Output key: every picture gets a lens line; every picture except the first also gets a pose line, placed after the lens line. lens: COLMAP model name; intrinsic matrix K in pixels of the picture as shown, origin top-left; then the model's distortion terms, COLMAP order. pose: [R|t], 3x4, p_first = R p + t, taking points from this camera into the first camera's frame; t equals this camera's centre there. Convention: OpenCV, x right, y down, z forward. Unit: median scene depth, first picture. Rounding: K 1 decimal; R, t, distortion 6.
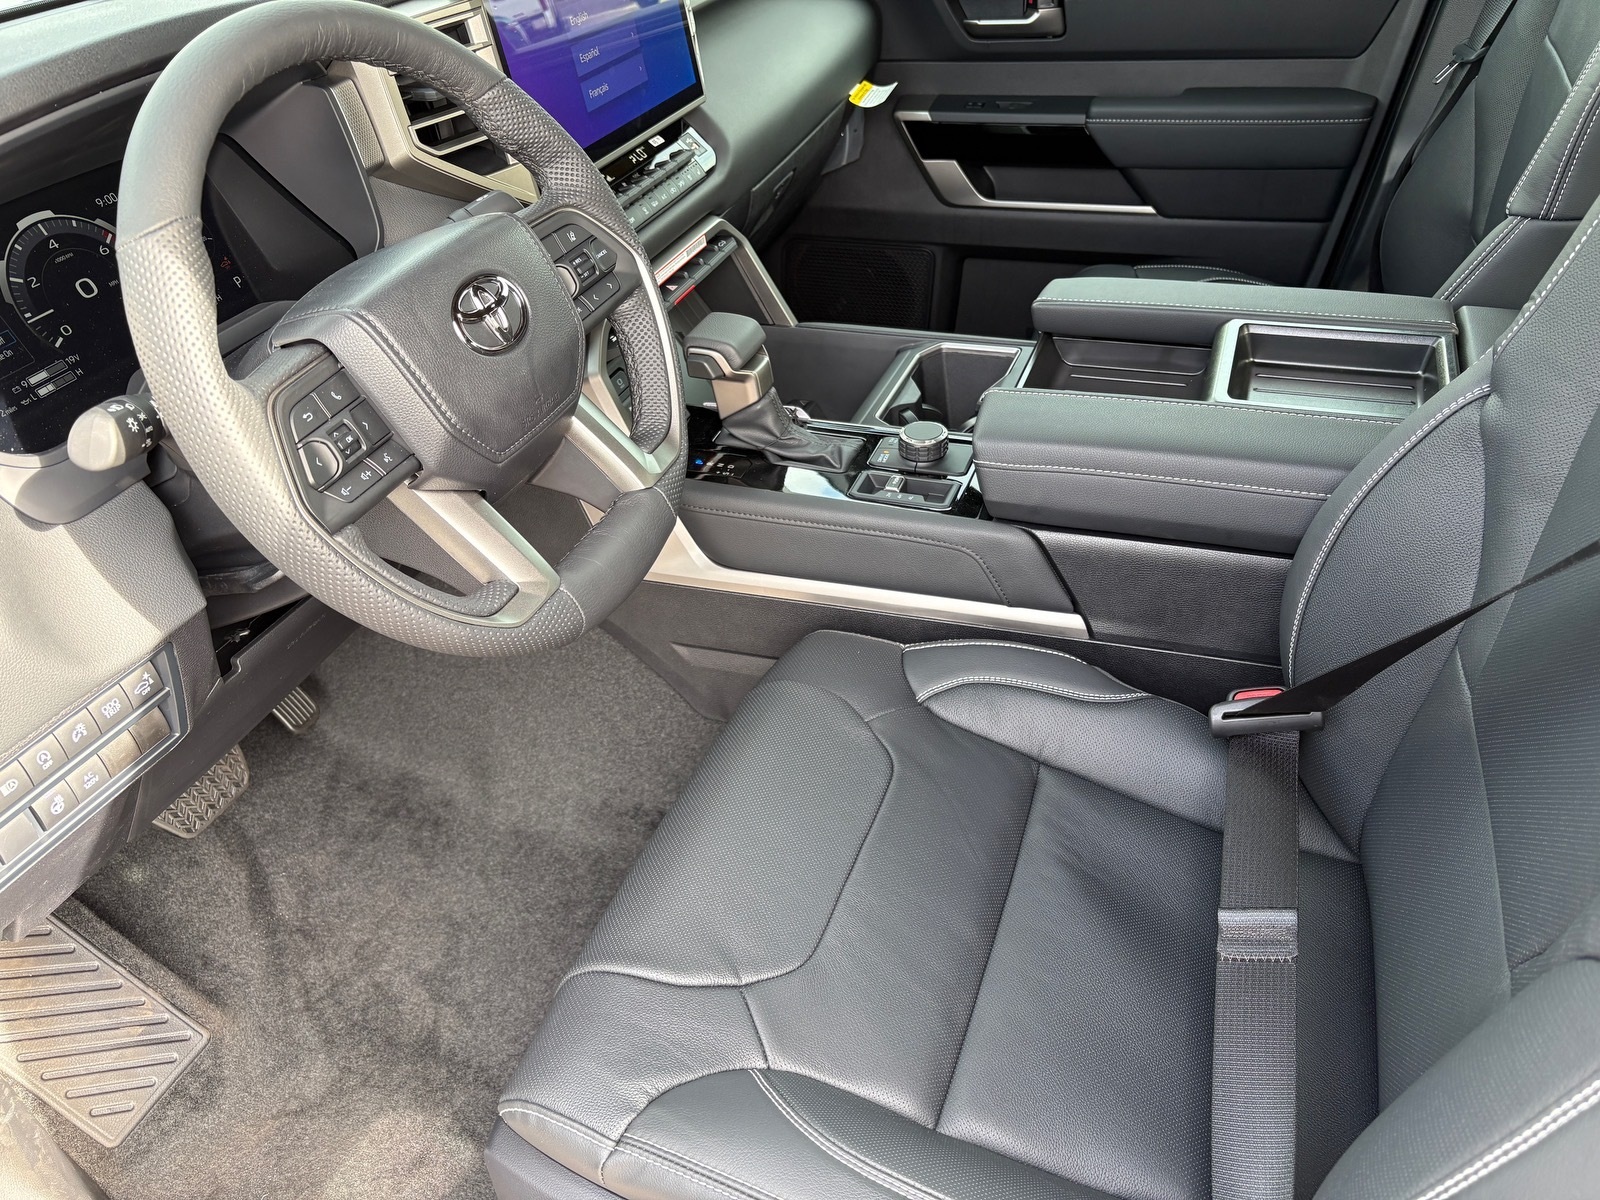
lens RADIAL K [[1204.9, 0, 800.0], [0, 1204.9, 600.0], [0, 0, 1]] dist [0.030081, -0.048056]
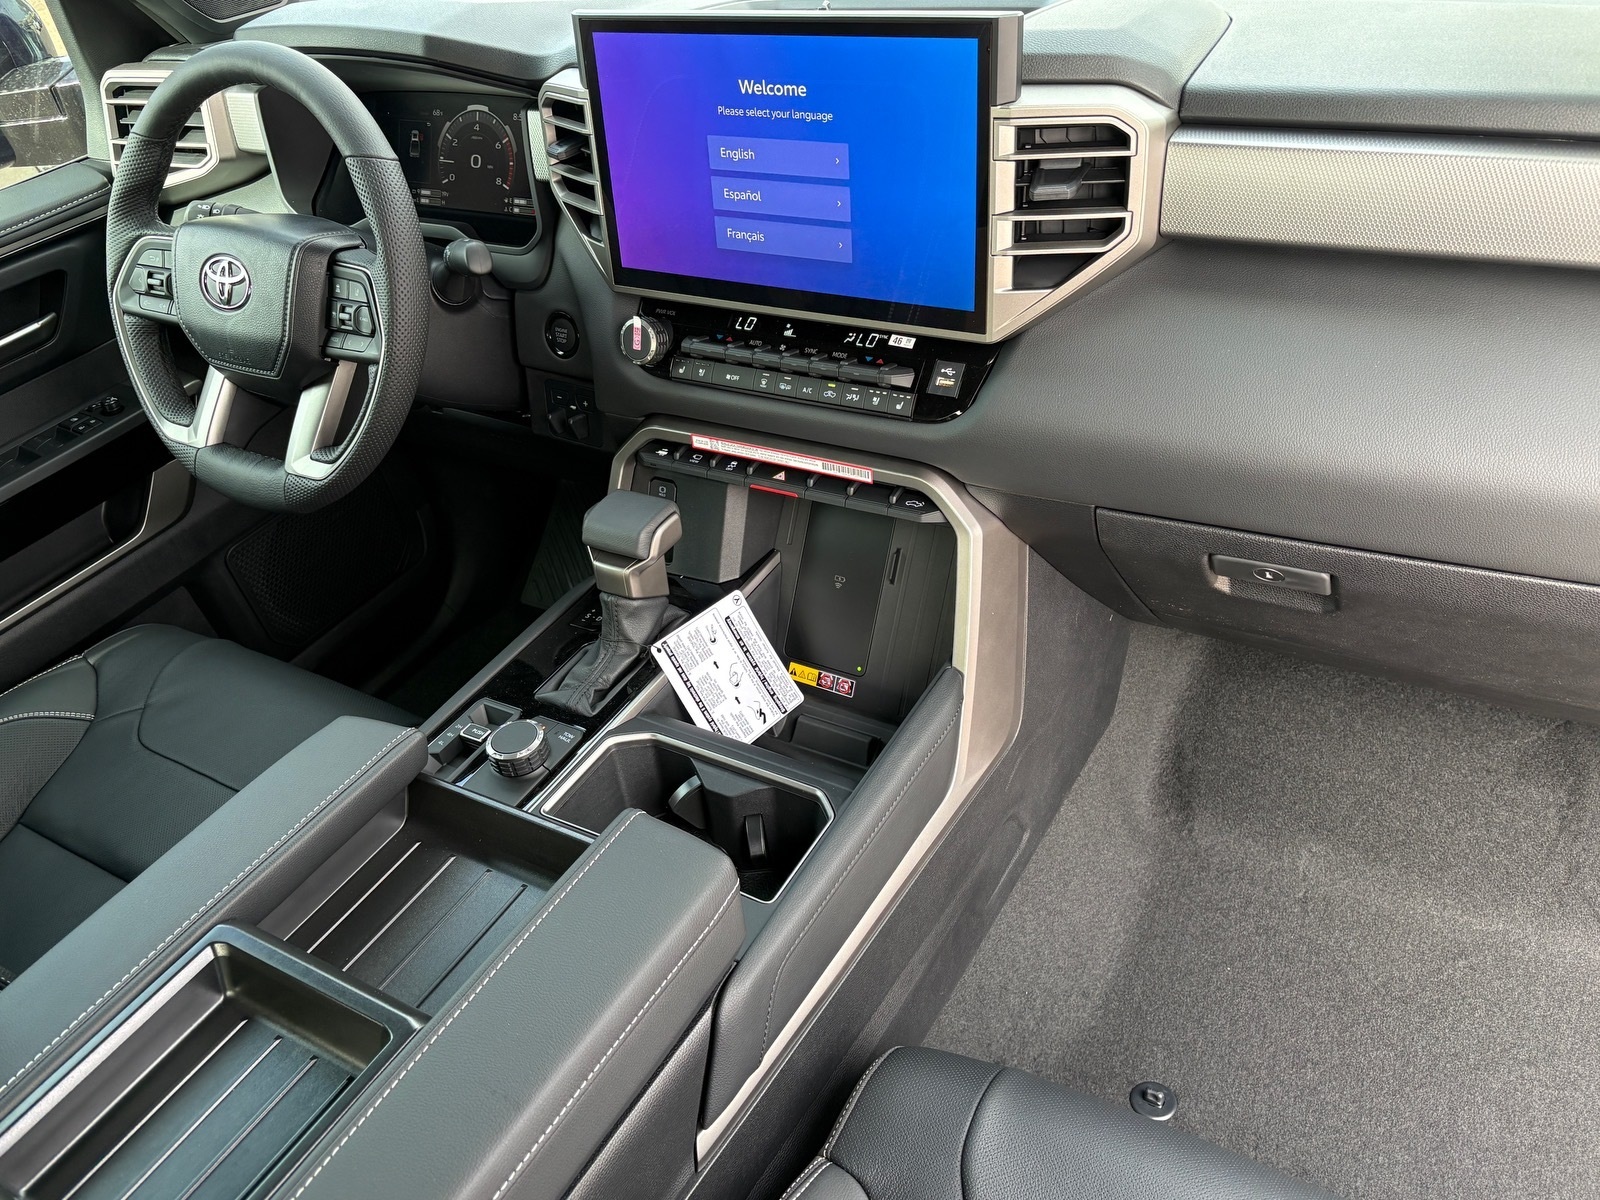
lens RADIAL K [[1258.7, 0, 767.8], [0, 1258.7, 596.9], [0, 0, 1]] dist [0.215483, -0.556148]
pose [[-0.180482, 0.651441, -0.736920, 0.848110], [-0.458349, 0.607197, 0.649021, -1.094523], [0.870254, 0.454903, 0.189000, 1.216780]]
